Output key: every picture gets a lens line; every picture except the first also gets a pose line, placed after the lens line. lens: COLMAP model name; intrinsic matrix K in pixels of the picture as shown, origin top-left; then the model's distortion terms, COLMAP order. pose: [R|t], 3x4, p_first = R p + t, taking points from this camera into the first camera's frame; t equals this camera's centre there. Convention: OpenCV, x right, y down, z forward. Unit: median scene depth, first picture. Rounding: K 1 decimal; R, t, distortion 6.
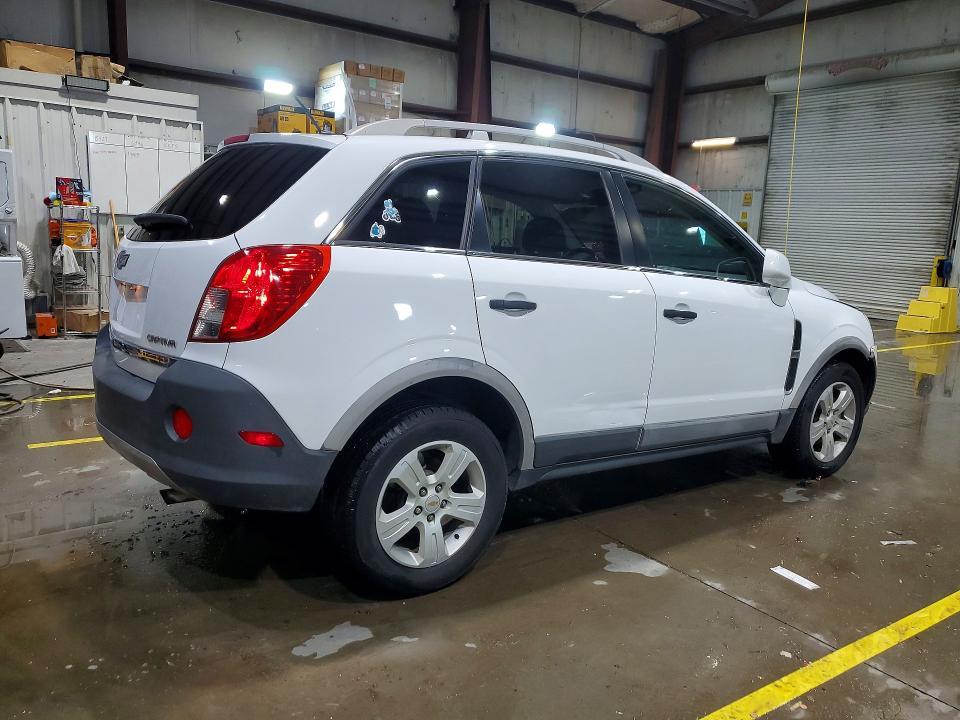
lens RADIAL K [[697.0, 0, 480.0], [0, 697.0, 360.0], [0, 0, 1]] dist [0.018368, -0.001389]
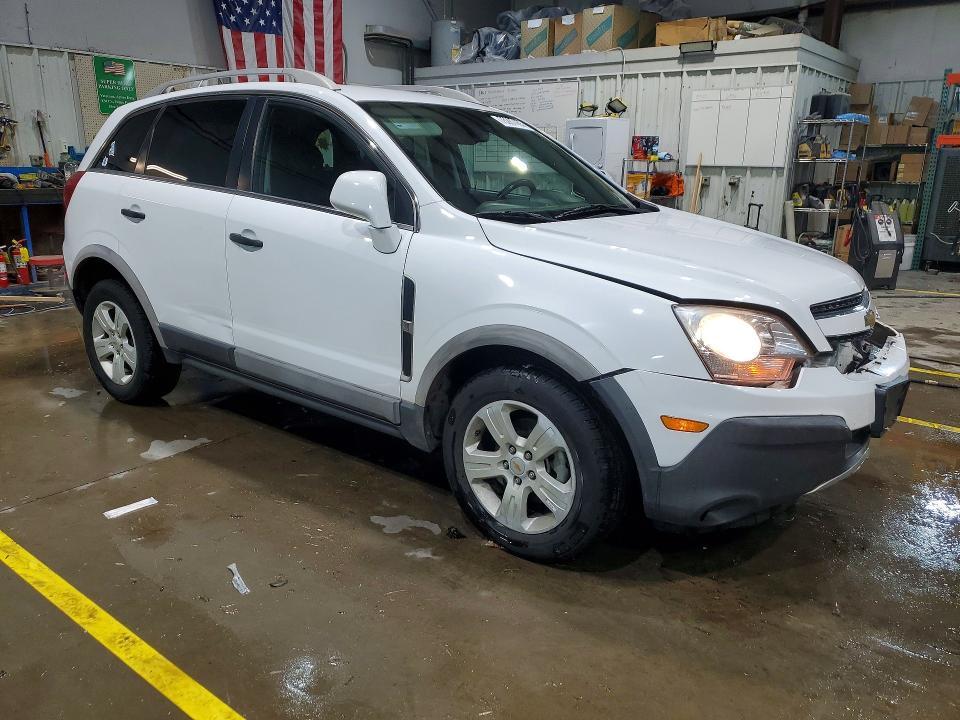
lens RADIAL K [[697.0, 0, 480.0], [0, 697.0, 360.0], [0, 0, 1]] dist [0.018368, -0.001389]
pose [[0.336622, 0.217345, -0.916213, 1.119094], [-0.168794, 0.971165, 0.168365, -0.104560], [0.926388, 0.097976, 0.363602, 0.821556]]
